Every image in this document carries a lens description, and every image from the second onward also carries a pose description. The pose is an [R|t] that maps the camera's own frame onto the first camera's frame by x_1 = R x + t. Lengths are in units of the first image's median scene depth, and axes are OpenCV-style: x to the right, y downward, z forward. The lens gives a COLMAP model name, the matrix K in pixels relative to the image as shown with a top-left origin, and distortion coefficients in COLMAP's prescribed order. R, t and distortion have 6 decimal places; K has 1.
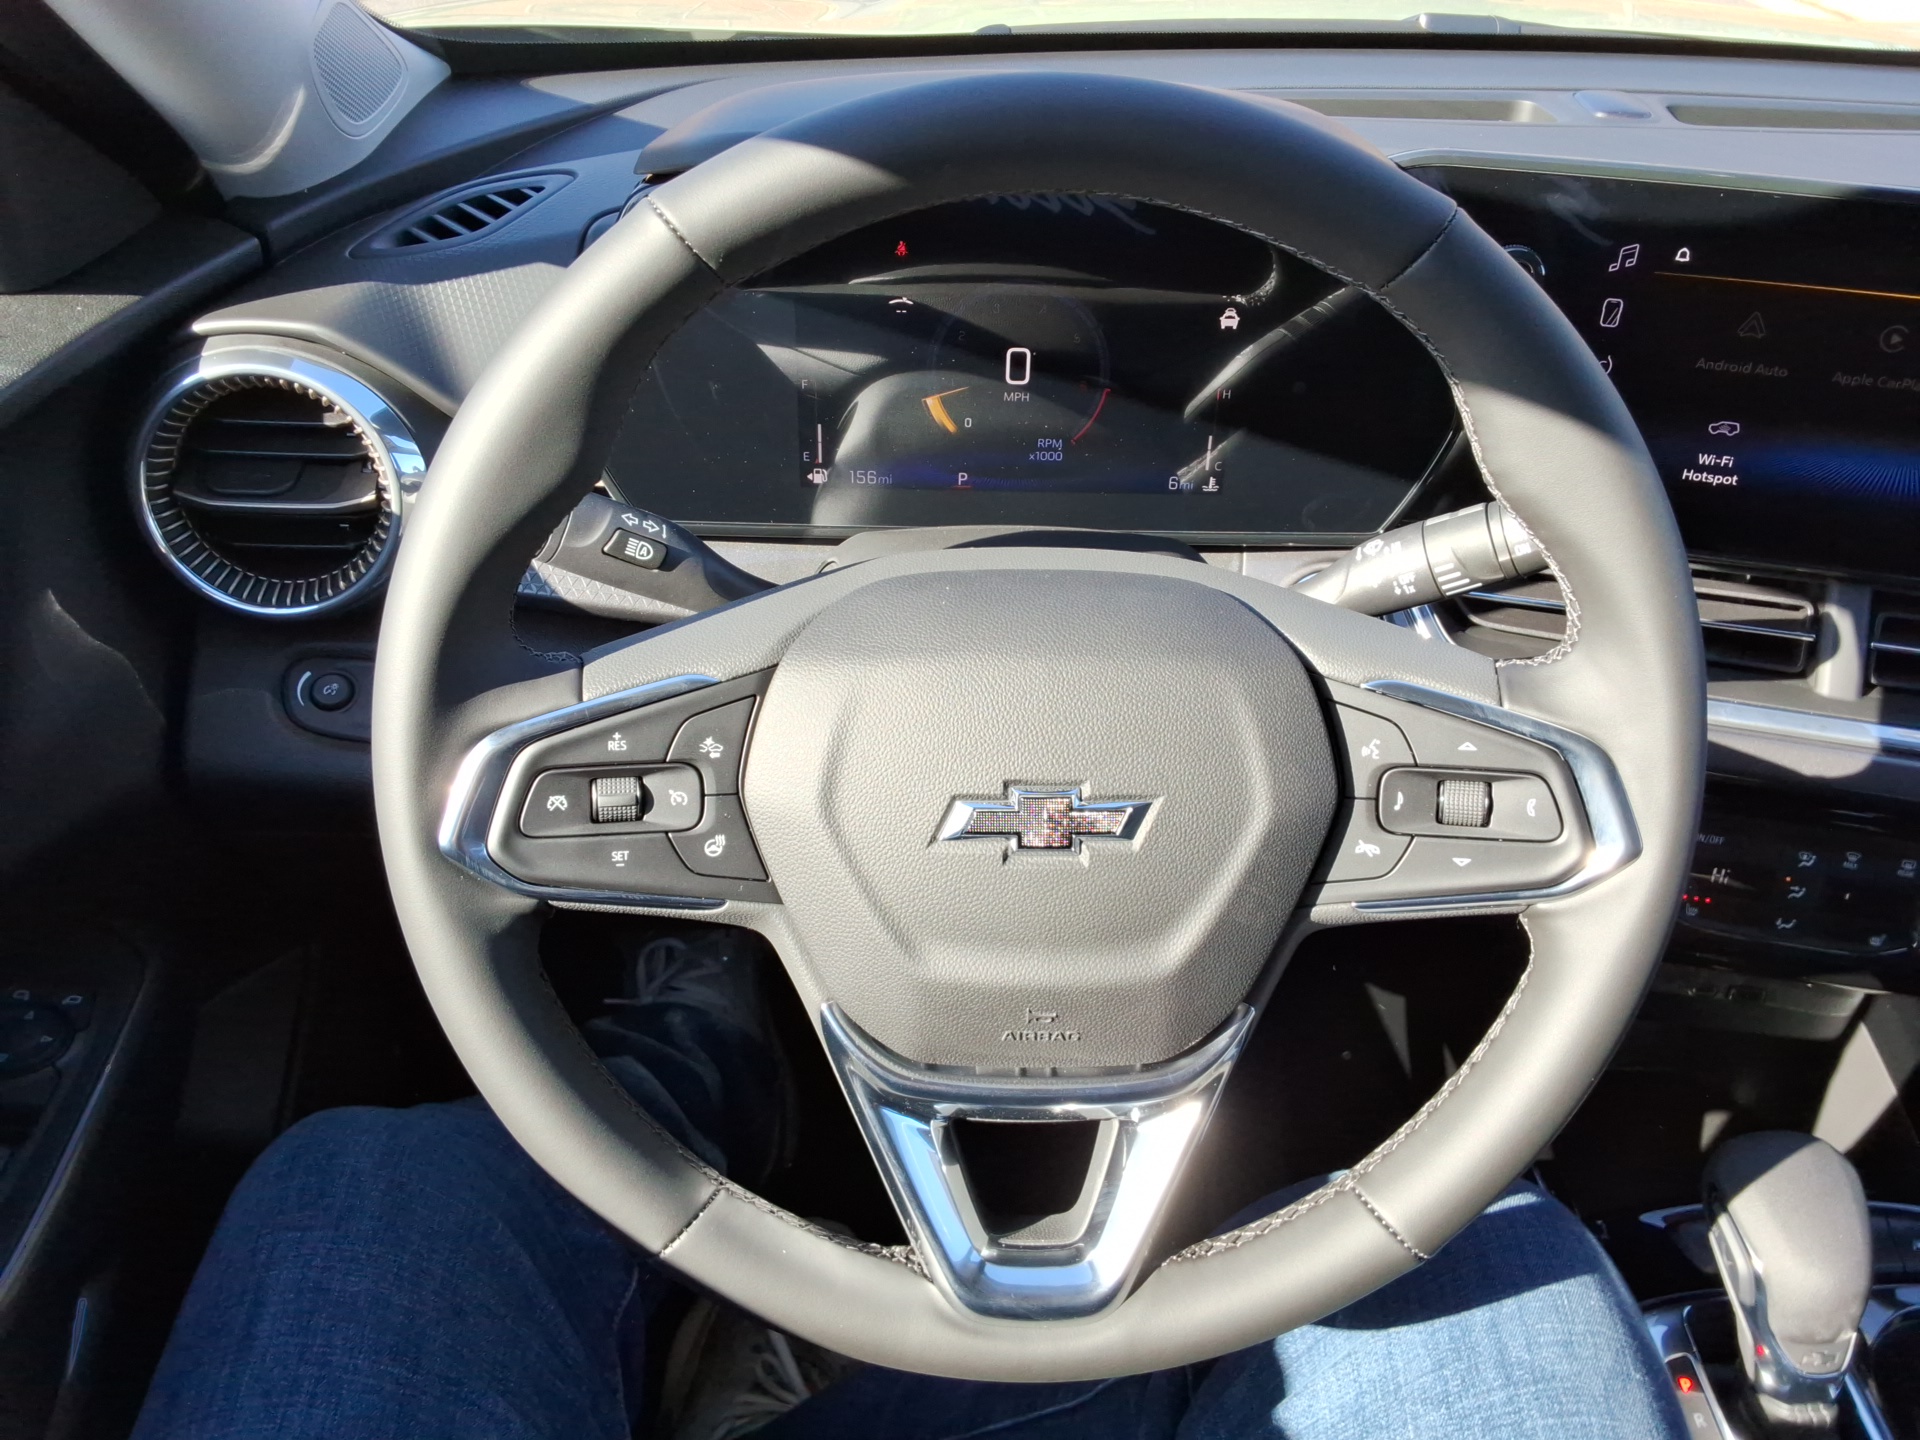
lens RADIAL K [[1541.9, 0, 985.2], [0, 1541.9, 702.1], [0, 0, 1]] dist [0.095795, -0.147407]
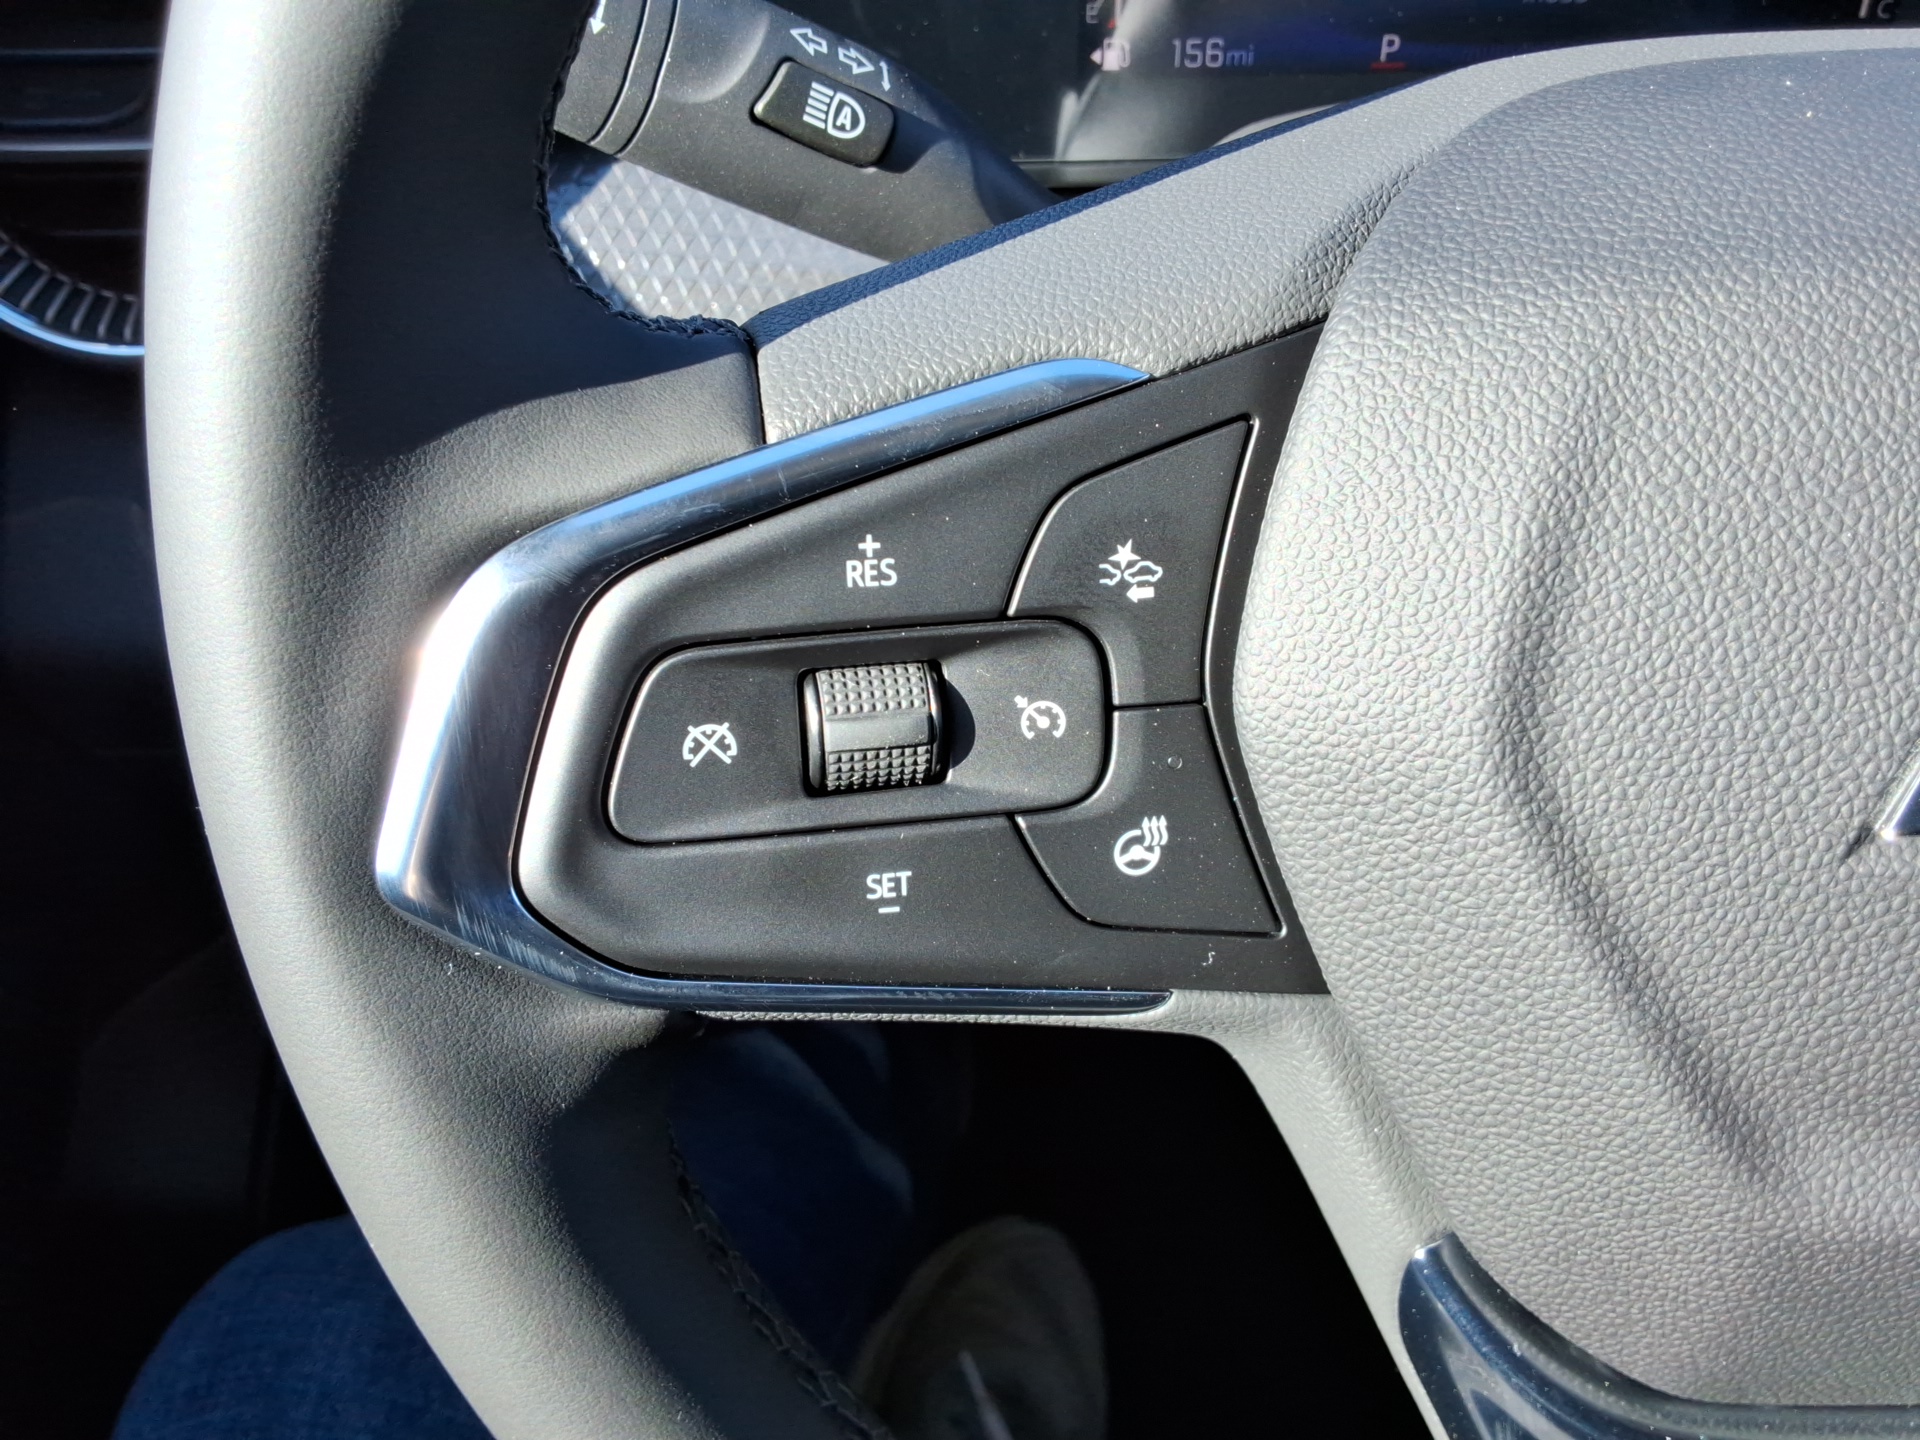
lens RADIAL K [[1541.9, 0, 962.9], [0, 1541.9, 719.6], [0, 0, 1]] dist [0.095795, -0.147407]
pose [[0.998635, -0.022118, -0.047311, -0.168845], [0.027418, 0.993048, 0.114476, 0.018214], [0.044450, -0.115617, 0.992299, 0.550304]]
